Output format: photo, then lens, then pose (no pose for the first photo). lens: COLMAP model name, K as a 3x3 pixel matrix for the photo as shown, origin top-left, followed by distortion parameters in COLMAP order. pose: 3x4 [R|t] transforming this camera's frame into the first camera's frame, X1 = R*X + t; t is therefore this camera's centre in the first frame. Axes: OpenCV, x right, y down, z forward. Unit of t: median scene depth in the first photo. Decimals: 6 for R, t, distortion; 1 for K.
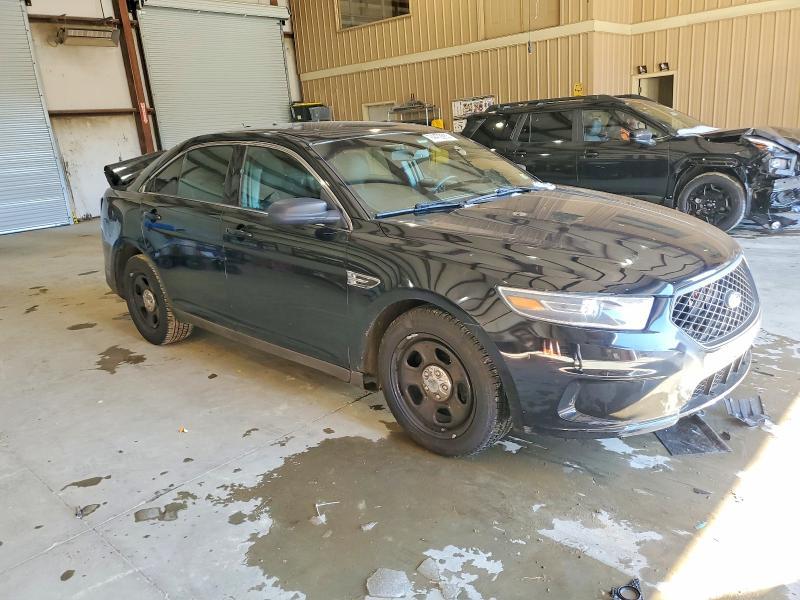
lens RADIAL K [[618.7, 0, 410.2], [0, 618.7, 298.9], [0, 0, 1]] dist [0.012386, 0.006151]
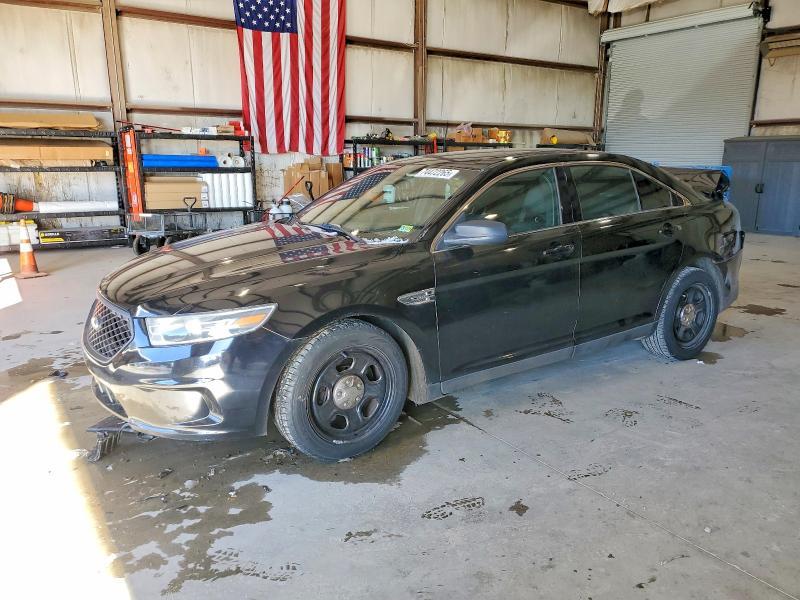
lens RADIAL K [[602.0, 0, 421.3], [0, 602.0, 299.5], [0, 0, 1]] dist [0.015503, 0.003712]
pose [[-0.191049, 0.295005, -0.936201, 1.074480], [-0.255242, 0.906029, 0.337584, -0.436685], [0.947814, 0.303453, -0.097798, 1.229345]]
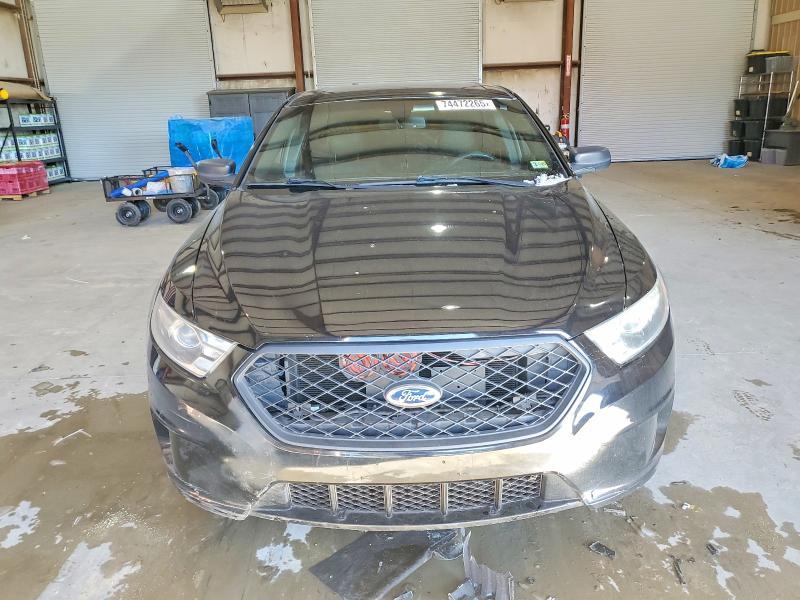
lens RADIAL K [[618.7, 0, 410.2], [0, 618.7, 298.9], [0, 0, 1]] dist [0.012386, 0.006151]
pose [[0.690267, 0.256209, -0.676675, 0.659430], [-0.206752, 0.966058, 0.154873, -0.135014], [0.693387, 0.033000, 0.719809, 0.403568]]
